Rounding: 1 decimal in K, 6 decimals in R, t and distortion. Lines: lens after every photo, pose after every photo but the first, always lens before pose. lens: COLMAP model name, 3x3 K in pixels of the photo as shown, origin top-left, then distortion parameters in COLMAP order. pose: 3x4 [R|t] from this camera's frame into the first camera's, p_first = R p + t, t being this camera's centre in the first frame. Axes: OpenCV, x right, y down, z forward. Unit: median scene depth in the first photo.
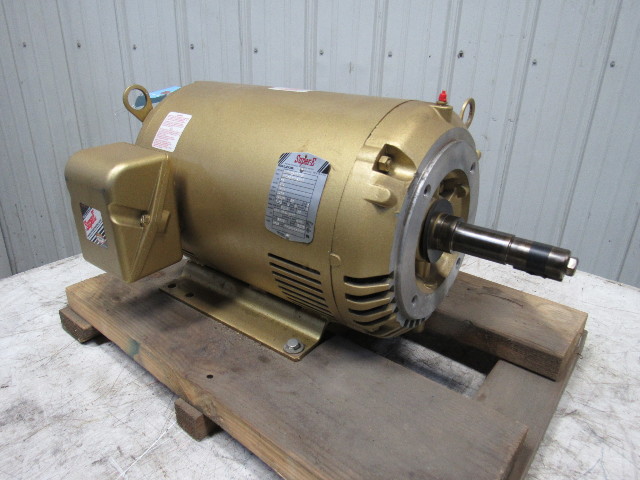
lens RADIAL K [[459.0, 0, 320.0], [0, 459.0, 240.0], [0, 0, 1]] dist [-0.014139, -0.004787]
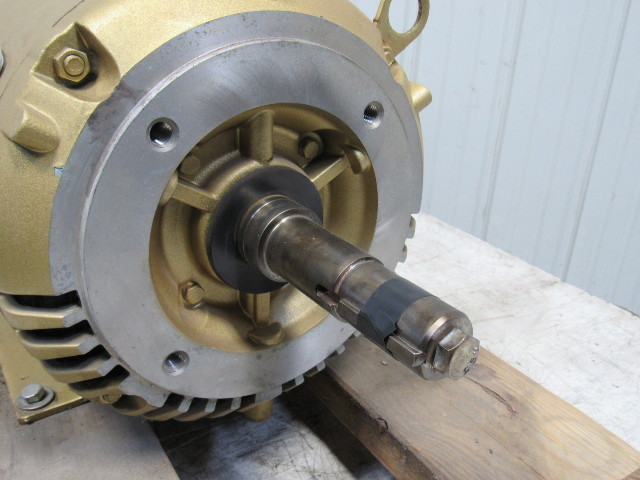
lens RADIAL K [[576.8, 0, 320.0], [0, 576.8, 240.0], [0, 0, 1]] dist [-0.008951, -0.010955]
pose [[0.954663, 0.143417, -0.260866, 0.517402], [-0.144607, 0.989380, 0.014730, -0.029775], [0.260208, 0.023661, 0.965263, 0.455374]]
